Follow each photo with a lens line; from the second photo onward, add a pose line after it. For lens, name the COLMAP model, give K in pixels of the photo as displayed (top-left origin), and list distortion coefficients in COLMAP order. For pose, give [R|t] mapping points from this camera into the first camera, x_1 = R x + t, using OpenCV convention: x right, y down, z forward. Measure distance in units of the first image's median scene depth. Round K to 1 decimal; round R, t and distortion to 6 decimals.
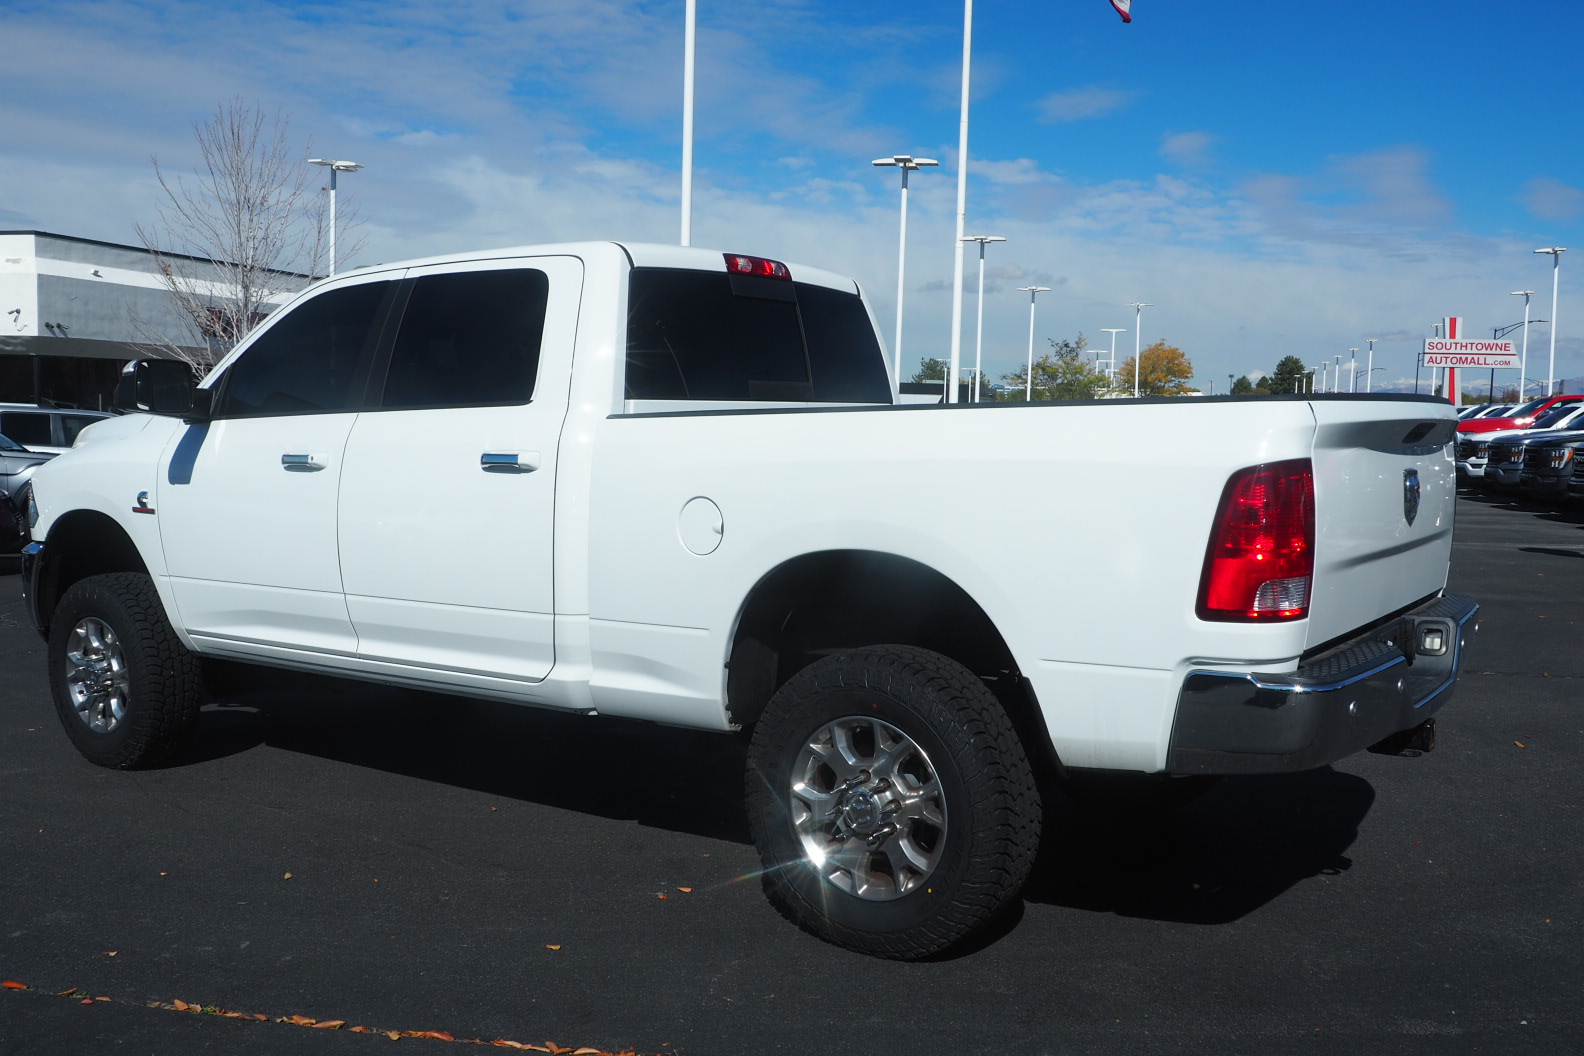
lens RADIAL K [[1387.2, 0, 846.1], [0, 1387.2, 534.5], [0, 0, 1]] dist [-0.009267, -0.011404]
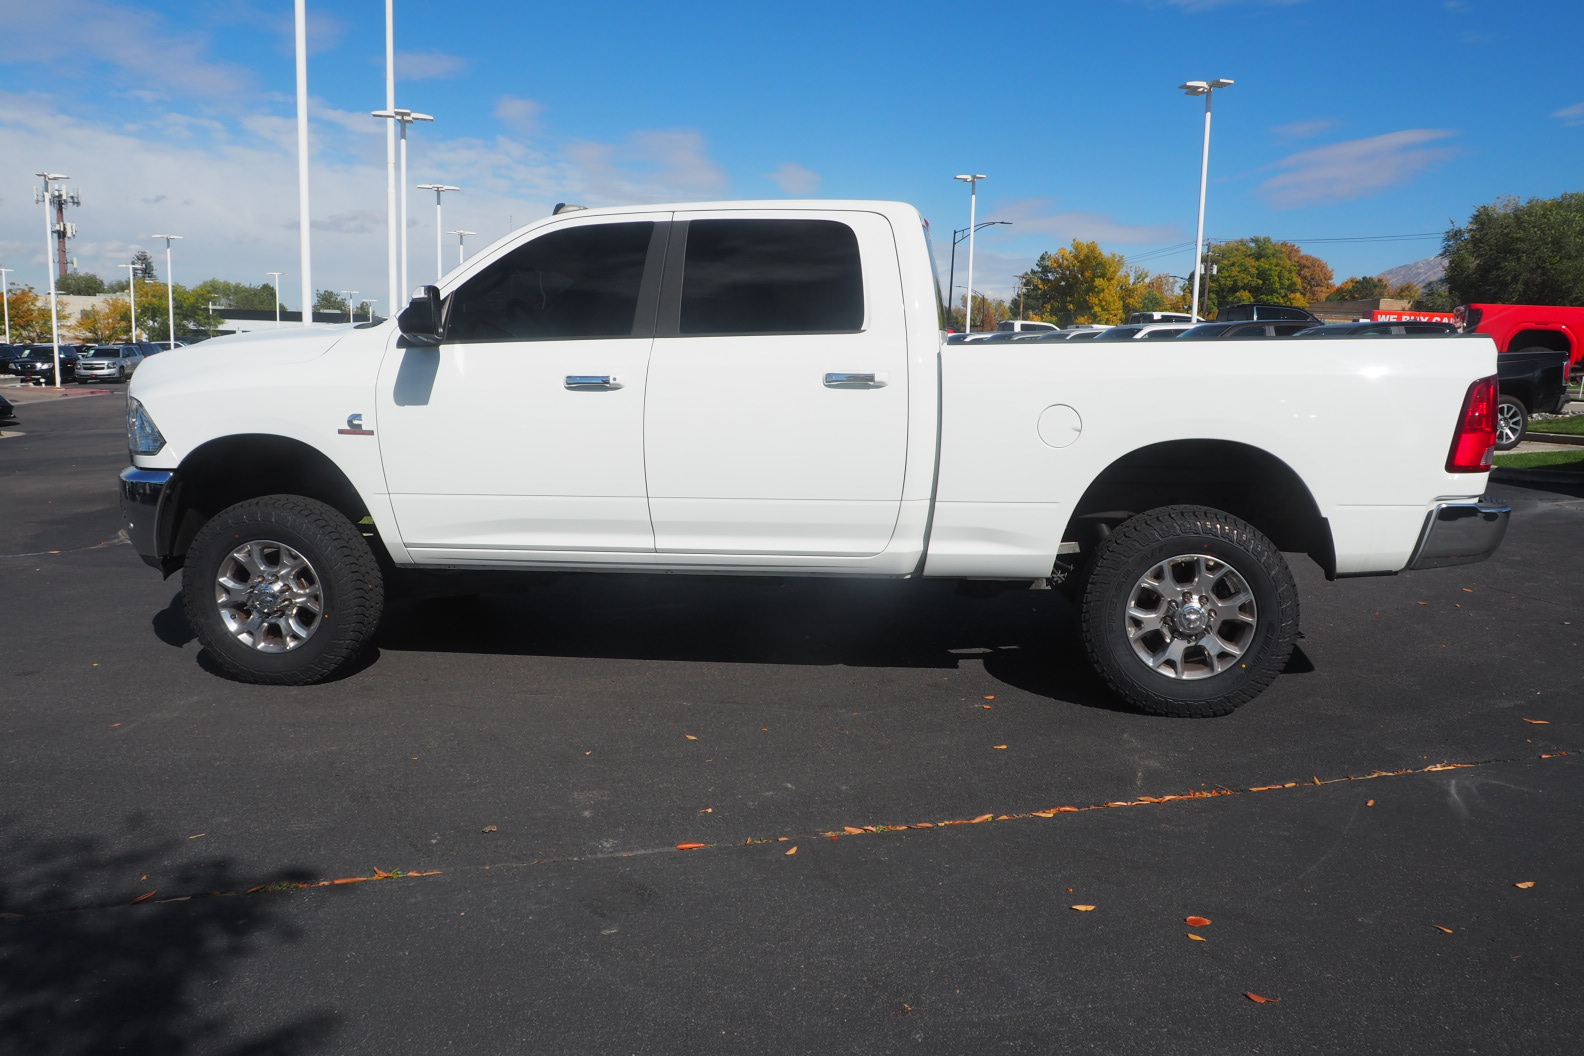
lens RADIAL K [[1164.2, 0, 724.6], [0, 1164.2, 524.5], [0, 0, 1]] dist [-0.035767, 0.001978]
pose [[0.893909, -0.064715, 0.443553, -0.641890], [0.032994, 0.996339, 0.078872, -0.007674], [-0.447033, -0.055870, 0.892771, 0.095266]]
